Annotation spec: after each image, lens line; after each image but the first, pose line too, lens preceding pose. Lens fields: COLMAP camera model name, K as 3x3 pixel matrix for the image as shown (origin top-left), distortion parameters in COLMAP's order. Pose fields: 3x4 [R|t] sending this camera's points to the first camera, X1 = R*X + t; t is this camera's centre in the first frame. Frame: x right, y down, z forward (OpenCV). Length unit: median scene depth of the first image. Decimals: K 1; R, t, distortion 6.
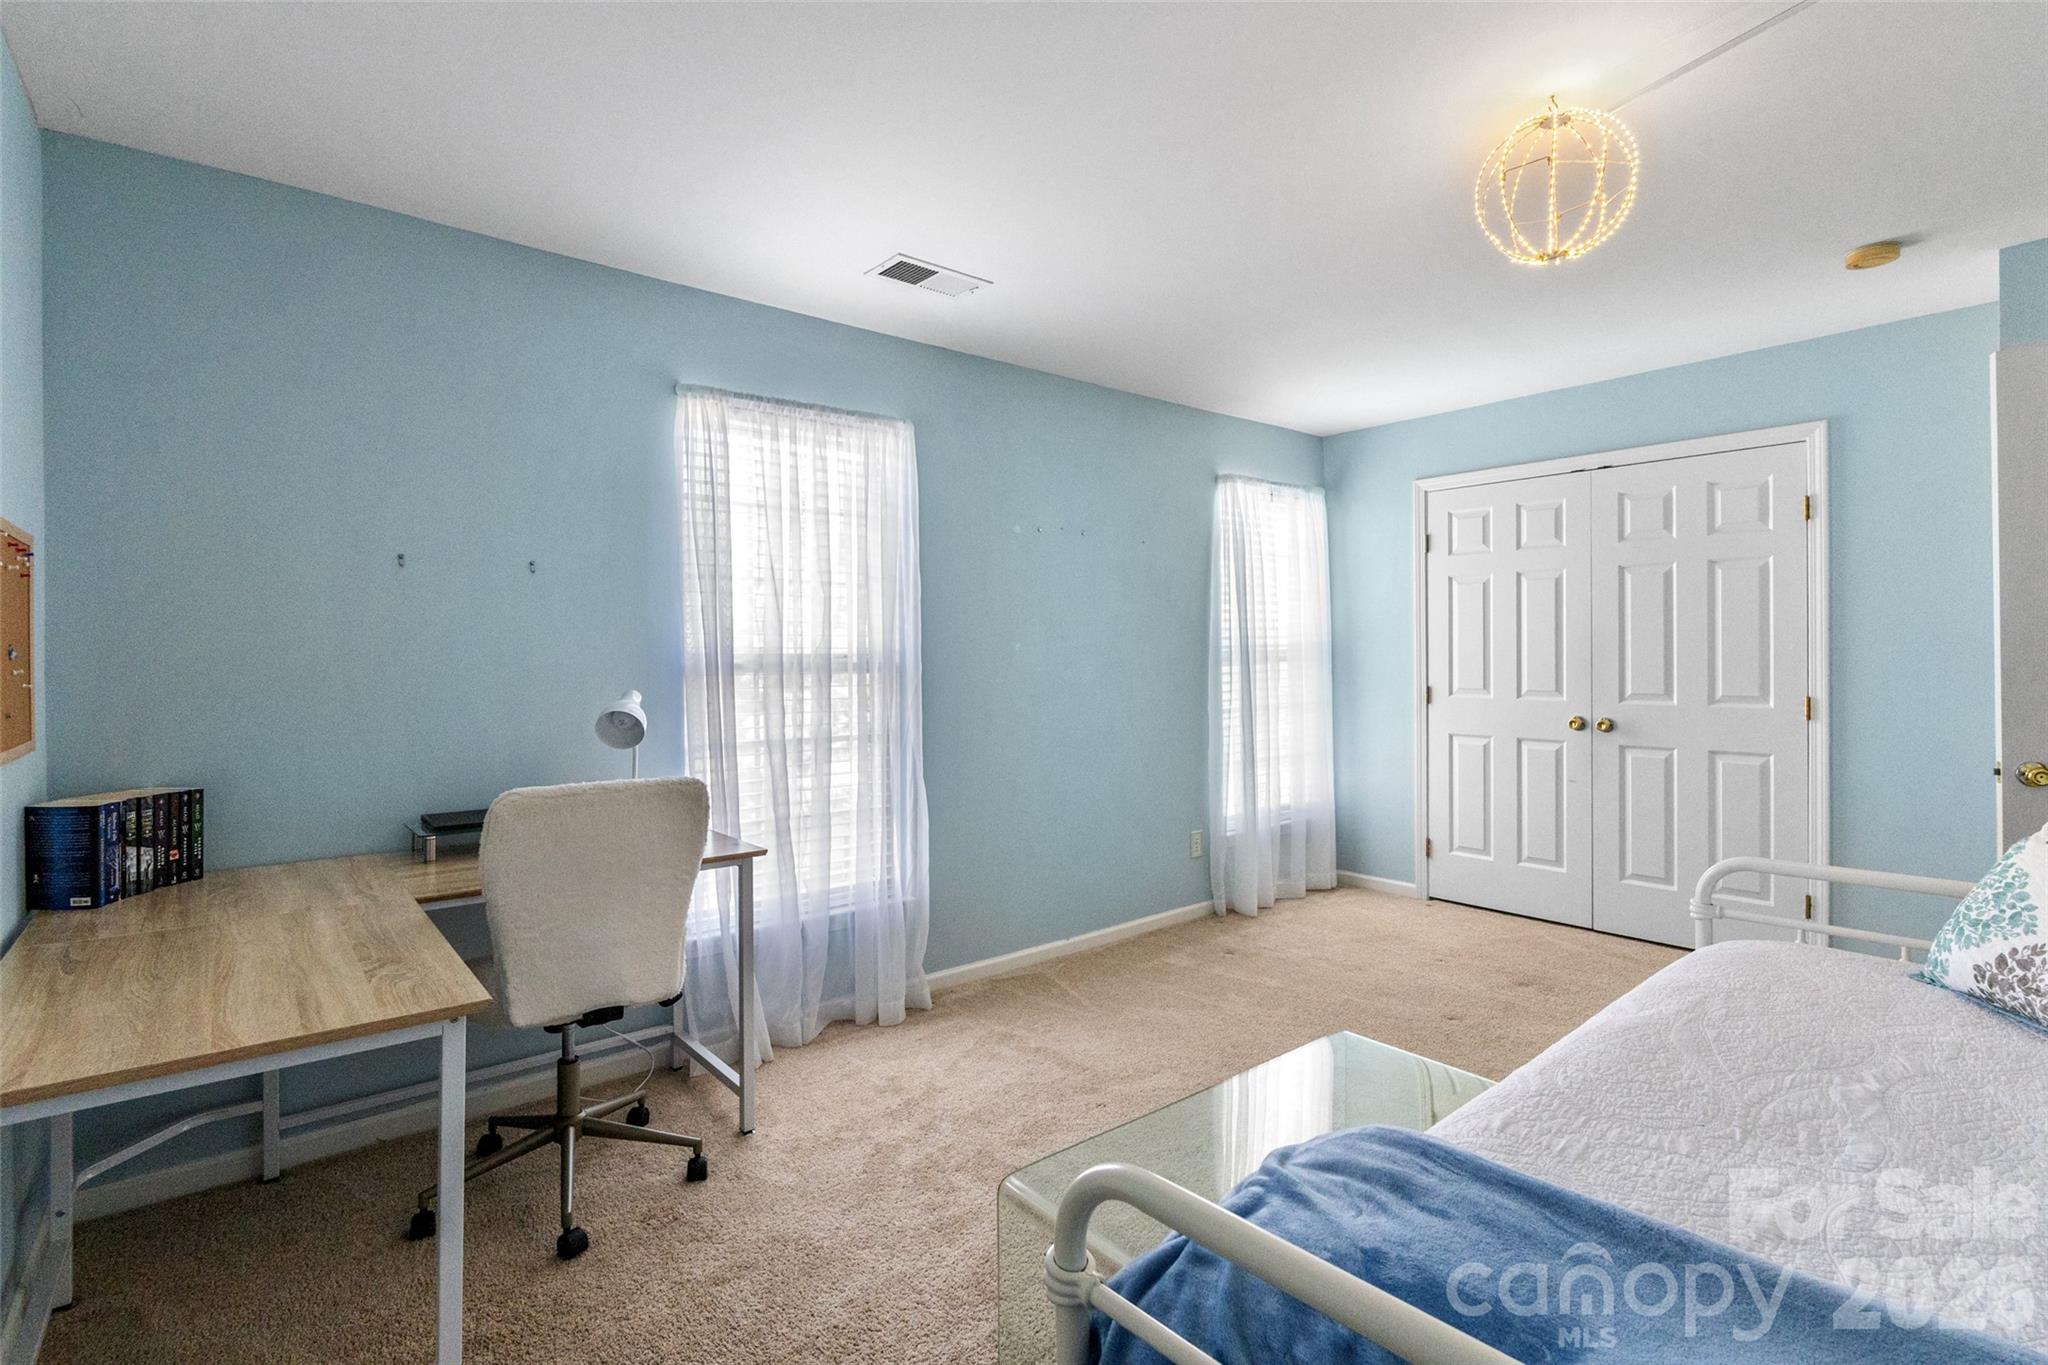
lens RADIAL K [[966.6, 0, 1016.3], [0, 966.6, 685.0], [0, 0, 1]] dist [-0.003462, 0.000021]
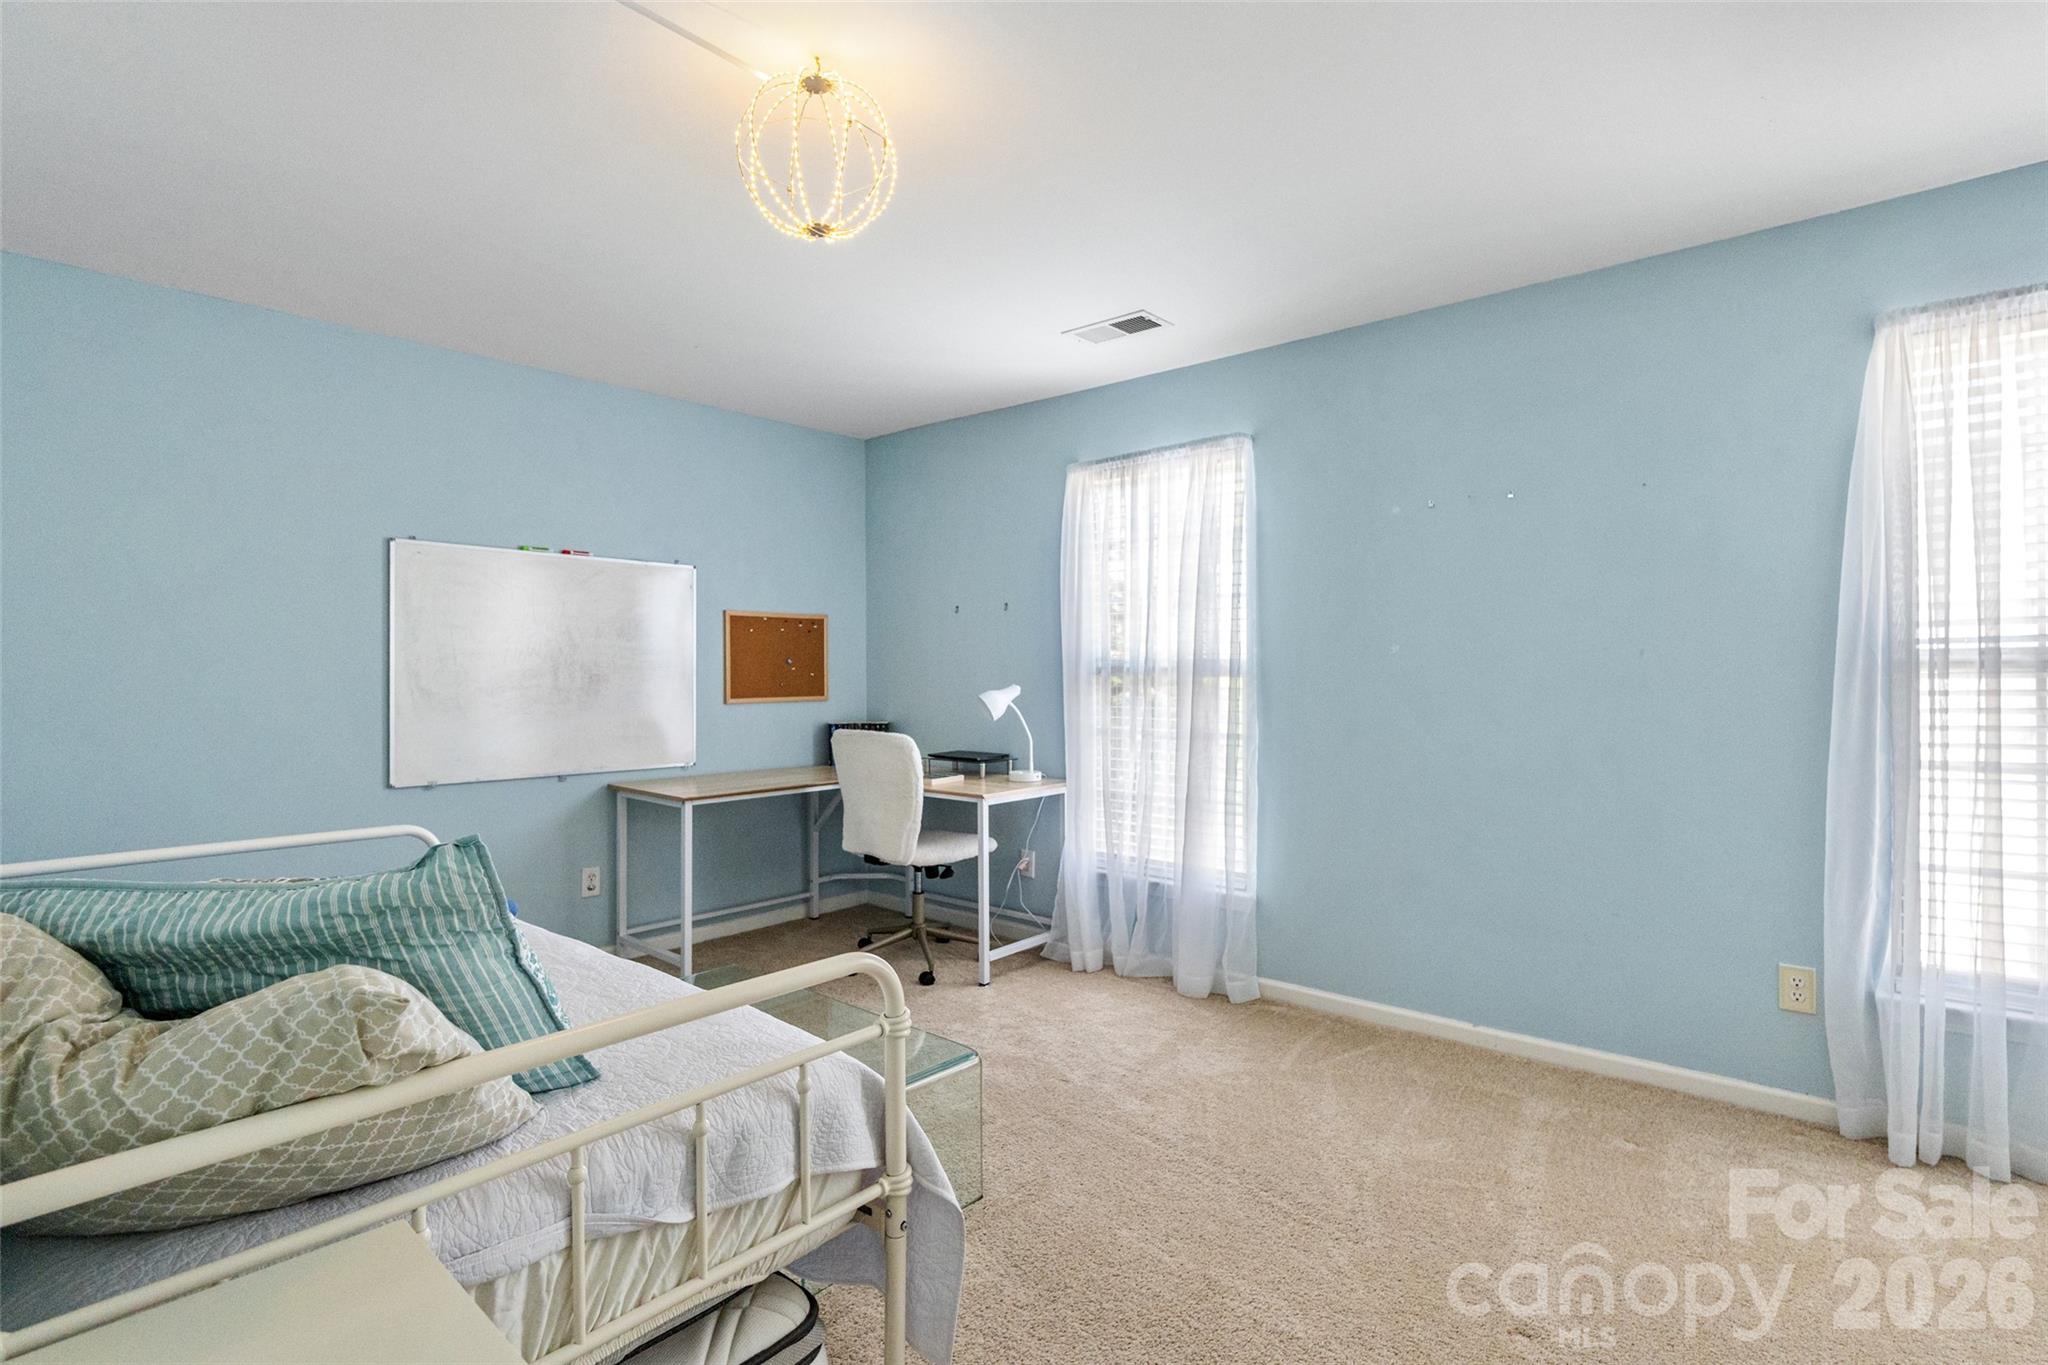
lens RADIAL K [[966.6, 0, 1016.3], [0, 966.6, 685.0], [0, 0, 1]] dist [-0.003462, 0.000021]
pose [[0.165170, 0.024923, -0.985950, 0.879522], [-0.021263, 0.999538, 0.021704, -0.020801], [0.986036, 0.017380, 0.165623, 0.597789]]
